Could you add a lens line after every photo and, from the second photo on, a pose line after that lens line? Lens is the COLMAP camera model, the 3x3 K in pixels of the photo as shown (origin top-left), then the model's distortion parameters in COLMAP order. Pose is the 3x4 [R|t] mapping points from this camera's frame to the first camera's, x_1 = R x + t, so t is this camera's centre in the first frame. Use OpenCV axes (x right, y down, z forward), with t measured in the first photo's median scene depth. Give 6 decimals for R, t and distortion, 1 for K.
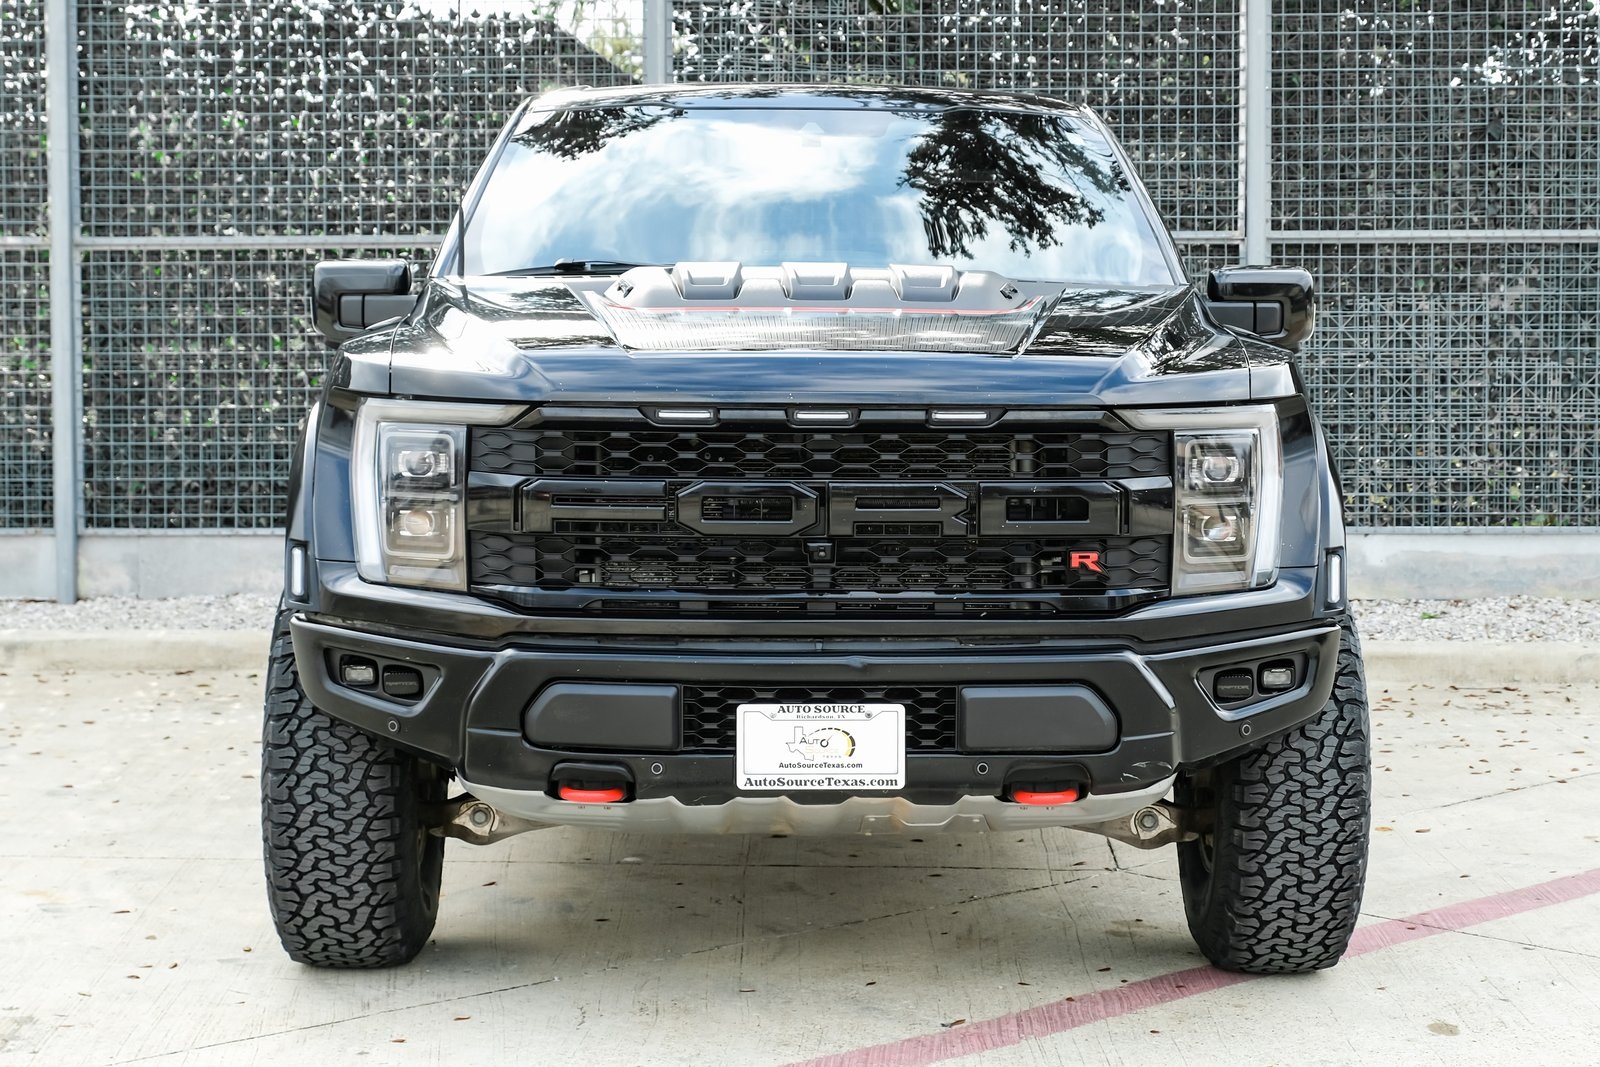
lens RADIAL K [[3030.4, 0, 829.8], [0, 3030.4, 522.9], [0, 0, 1]] dist [0.003885, 0.000000]
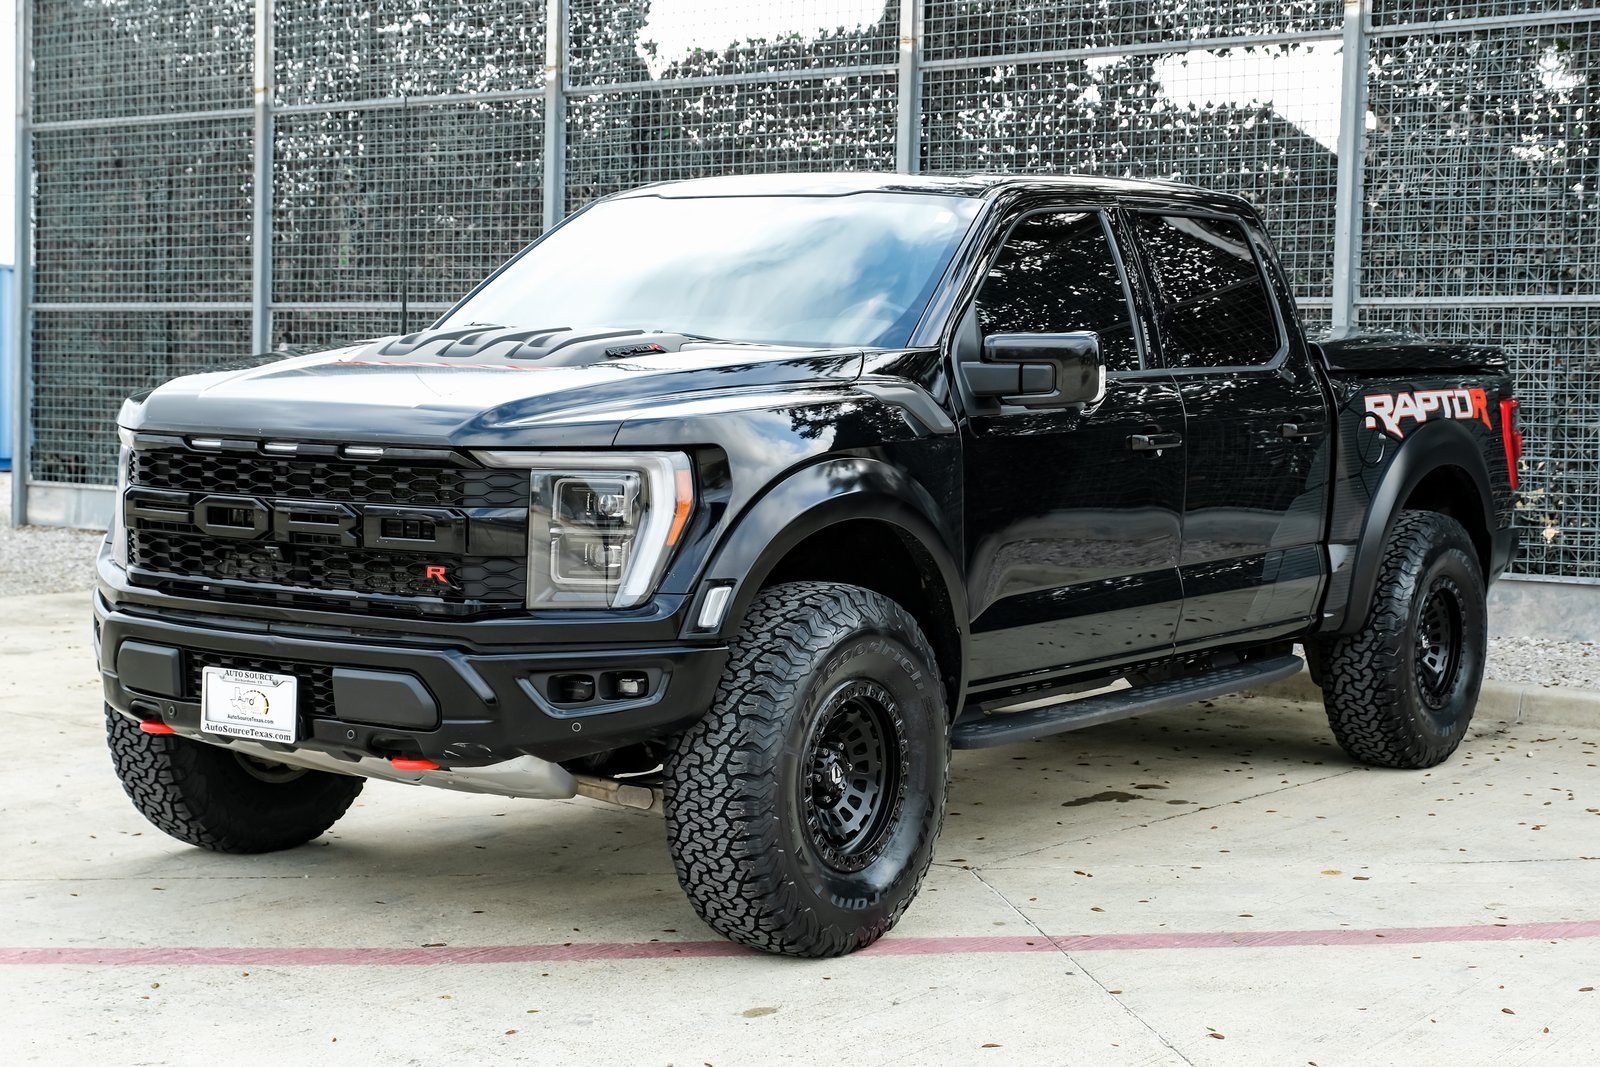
lens RADIAL K [[2663.3, 0, 768.7], [0, 2663.3, 553.3], [0, 0, 1]] dist [0.043302, 0.000000]
pose [[0.799800, 0.056030, -0.597646, 0.364183], [-0.054375, 0.998303, 0.020825, -0.010990], [0.597799, 0.015841, 0.801489, 0.096949]]
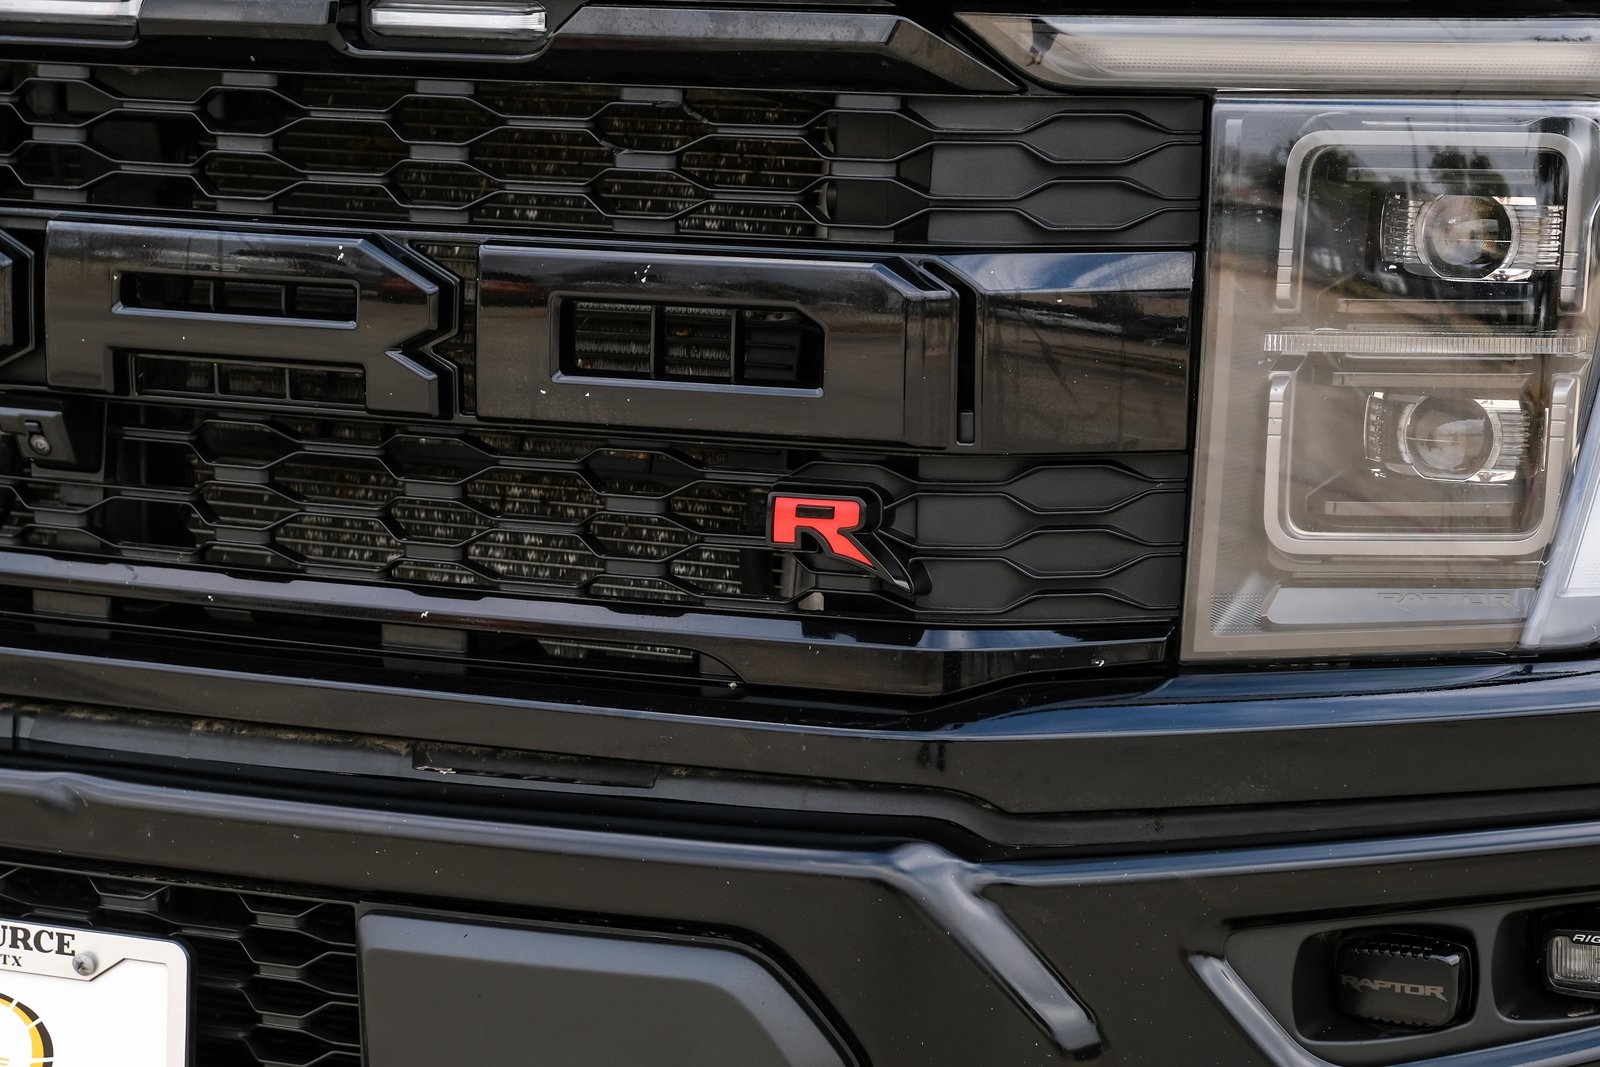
lens RADIAL K [[4140.5, 0, 771.6], [0, 4140.5, 597.1], [0, 0, 1]] dist [0.059653, 0.000000]
pose [[0.901477, 0.082774, -0.424838, 0.110589], [-0.048241, 0.994643, 0.091428, -0.007542], [0.430130, -0.061925, 0.900641, 0.277879]]
